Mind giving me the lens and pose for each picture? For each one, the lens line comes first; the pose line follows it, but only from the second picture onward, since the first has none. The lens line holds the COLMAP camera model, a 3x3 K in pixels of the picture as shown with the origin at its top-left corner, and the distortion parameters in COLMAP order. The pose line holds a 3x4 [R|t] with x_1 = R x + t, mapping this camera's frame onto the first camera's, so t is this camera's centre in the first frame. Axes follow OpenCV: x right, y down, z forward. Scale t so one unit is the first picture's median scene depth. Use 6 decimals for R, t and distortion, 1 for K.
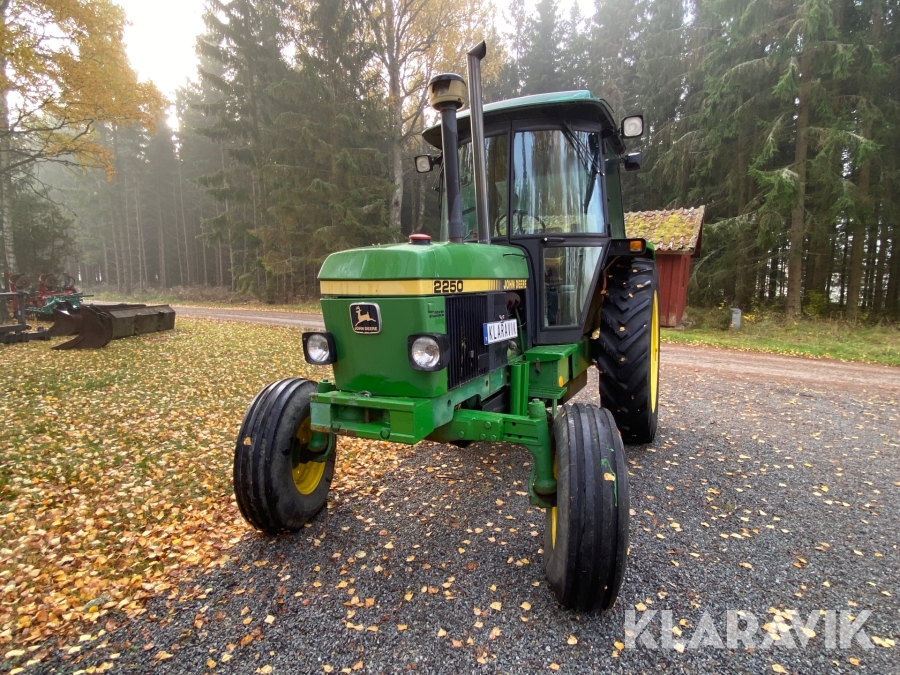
lens RADIAL K [[624.2, 0, 466.6], [0, 624.2, 358.4], [0, 0, 1]] dist [0.071141, -0.107208]
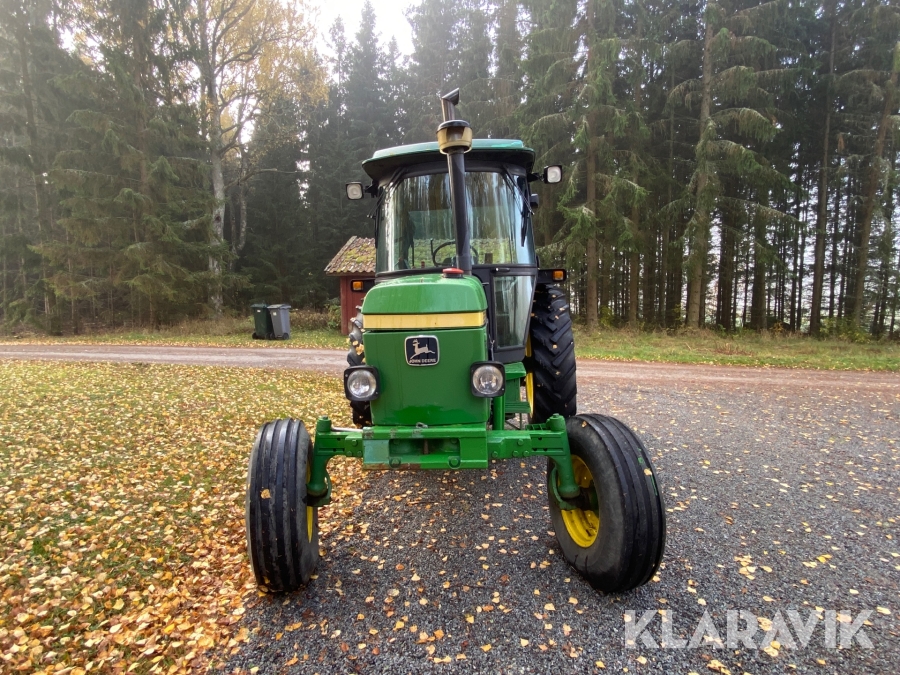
lens RADIAL K [[637.4, 0, 477.1], [0, 637.4, 338.5], [0, 0, 1]] dist [0.053226, -0.070164]
pose [[0.889214, -0.046080, 0.455164, -0.398323], [0.069860, 0.996923, -0.035552, -0.029627], [-0.452126, 0.063411, 0.889697, 0.025670]]
